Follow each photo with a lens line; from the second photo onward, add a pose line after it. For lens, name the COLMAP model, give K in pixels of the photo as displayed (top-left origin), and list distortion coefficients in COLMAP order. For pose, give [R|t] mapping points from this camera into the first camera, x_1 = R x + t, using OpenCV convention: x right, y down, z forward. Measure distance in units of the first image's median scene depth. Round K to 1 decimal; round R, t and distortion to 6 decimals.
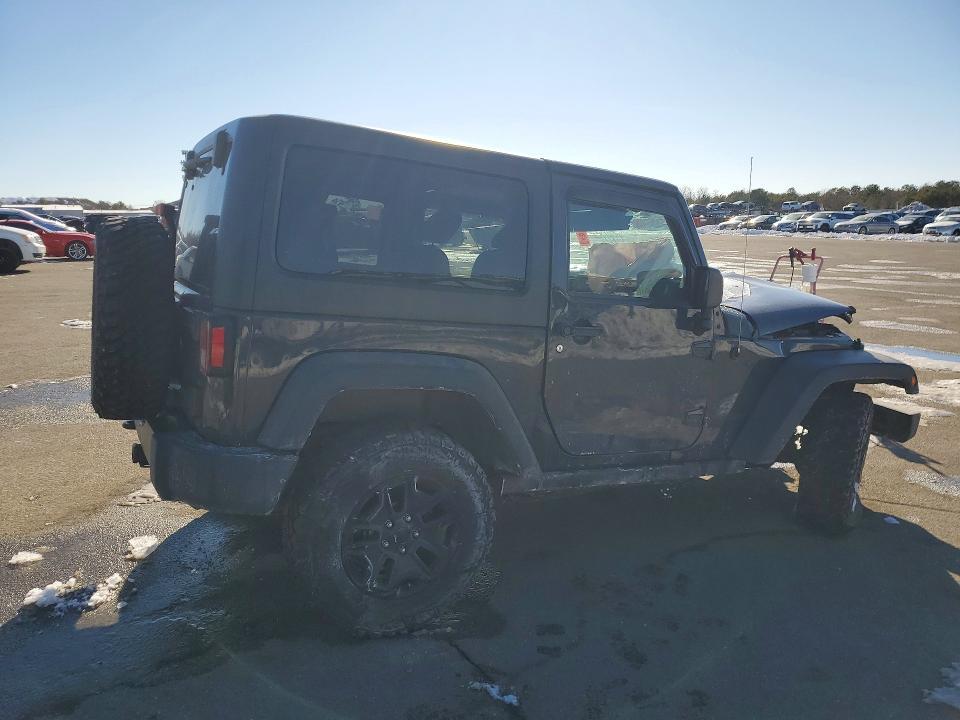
lens RADIAL K [[748.6, 0, 477.9], [0, 748.6, 368.2], [0, 0, 1]] dist [0.014292, 0.010907]
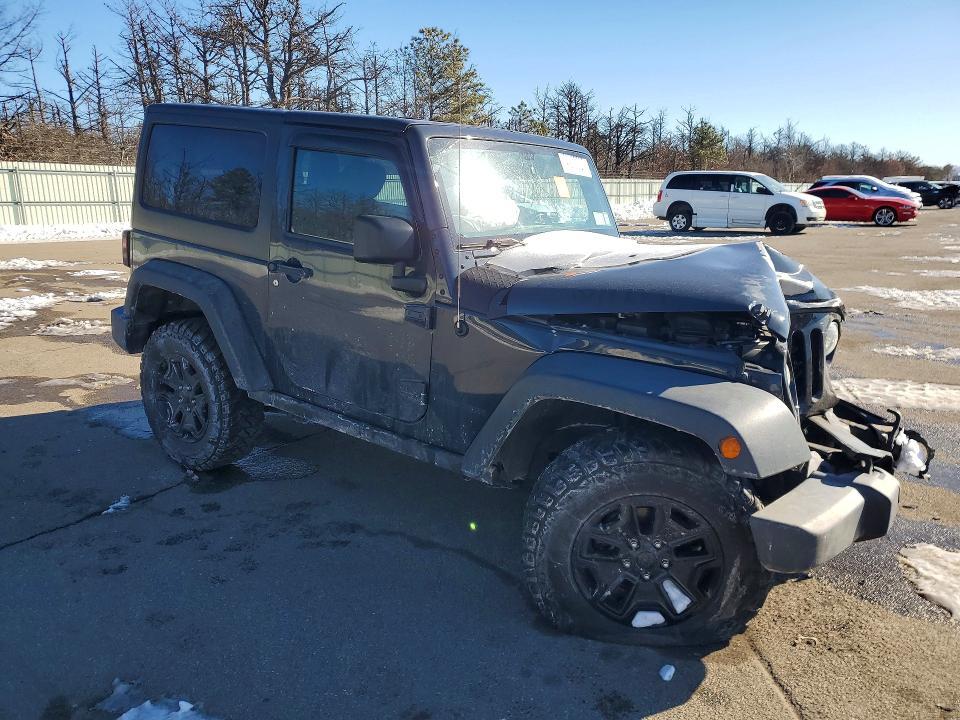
lens RADIAL K [[748.6, 0, 490.4], [0, 748.6, 361.7], [0, 0, 1]] dist [0.014292, 0.010907]
pose [[0.440093, 0.191507, -0.877293, 0.151673], [-0.163286, 0.977772, 0.131528, -0.013606], [0.882981, 0.085365, 0.461581, 0.093412]]
